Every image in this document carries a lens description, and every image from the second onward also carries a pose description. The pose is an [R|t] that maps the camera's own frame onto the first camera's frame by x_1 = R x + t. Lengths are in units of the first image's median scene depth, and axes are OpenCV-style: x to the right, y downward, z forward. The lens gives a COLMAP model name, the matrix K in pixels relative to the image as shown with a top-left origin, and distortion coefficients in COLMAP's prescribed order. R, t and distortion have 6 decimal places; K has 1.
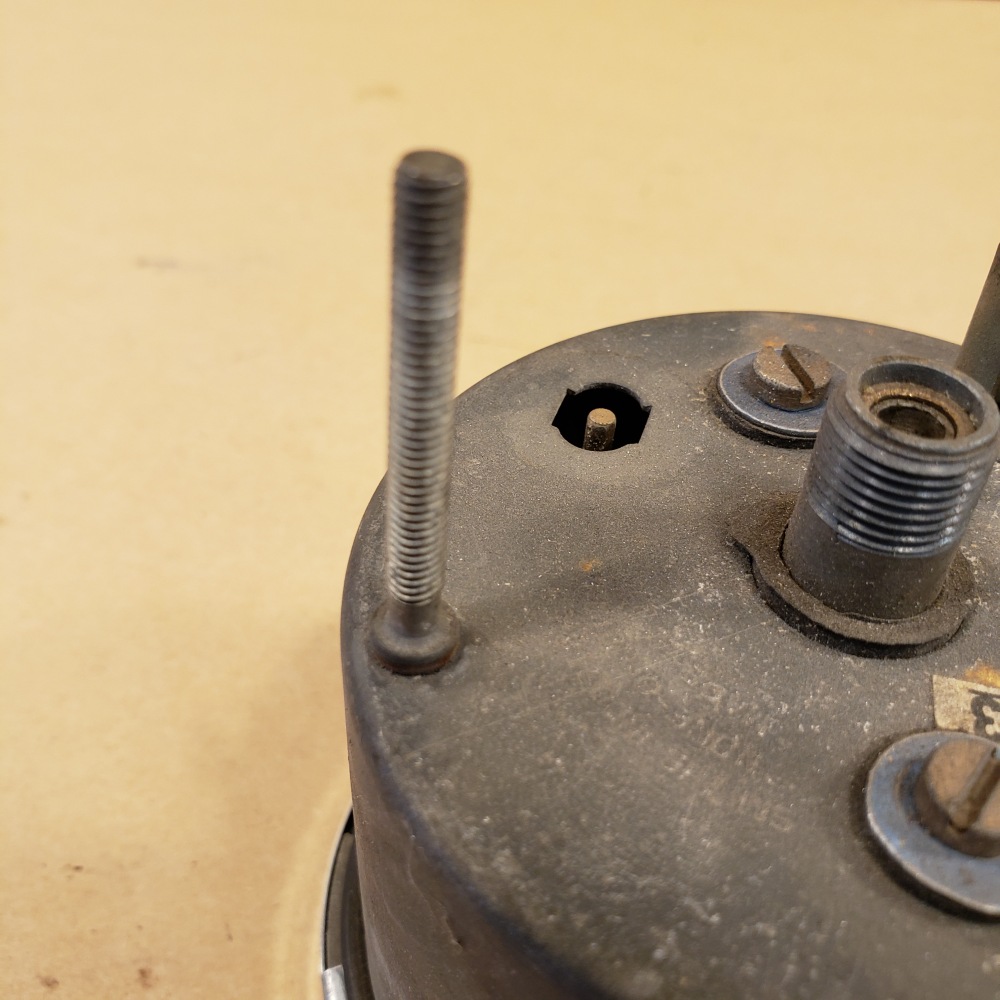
lens RADIAL K [[1020.5, 0, 500.0], [0, 1020.5, 500.0], [0, 0, 1]] dist [0.107820, -0.544790]
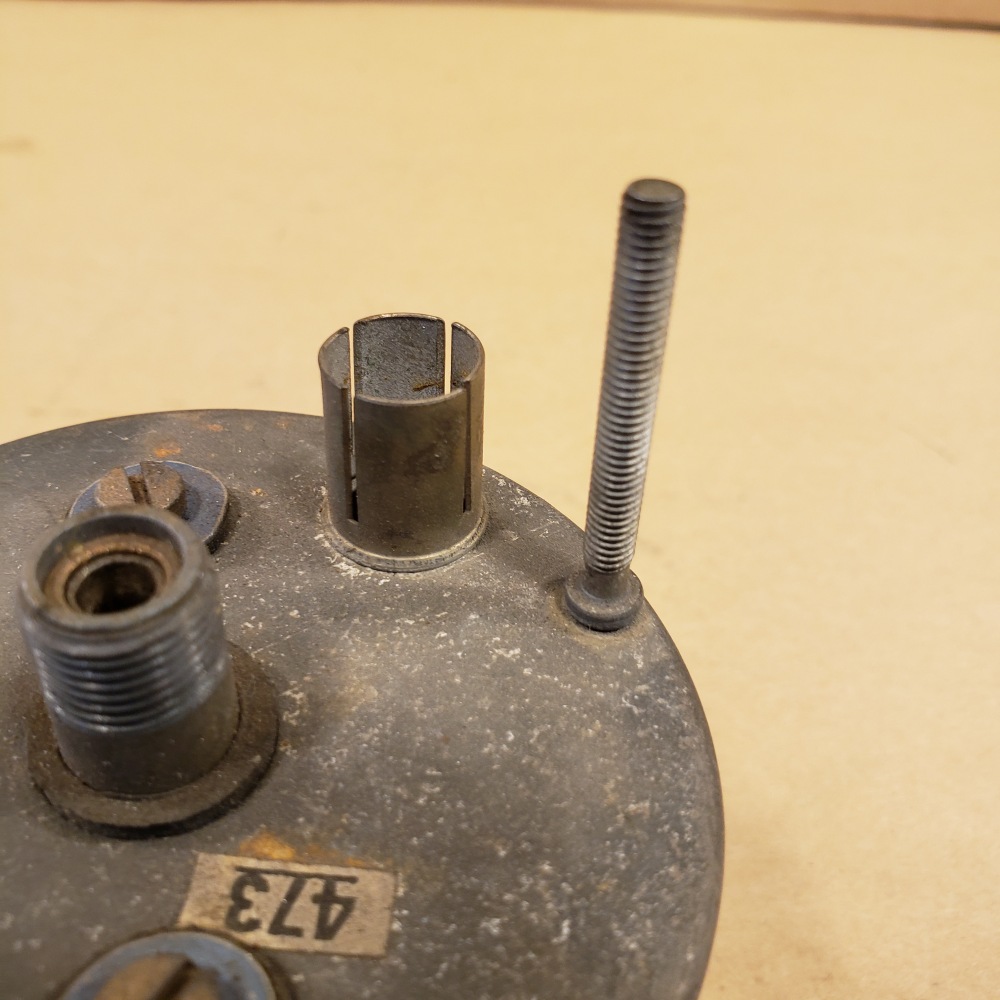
lens RADIAL K [[1020.5, 0, 500.0], [0, 1020.5, 500.0], [0, 0, 1]] dist [0.107820, -0.544790]
pose [[0.979027, -0.105185, 0.174477, 0.570843], [0.107114, 0.994245, -0.001653, -0.109624], [-0.173300, 0.020307, 0.984660, 0.066082]]
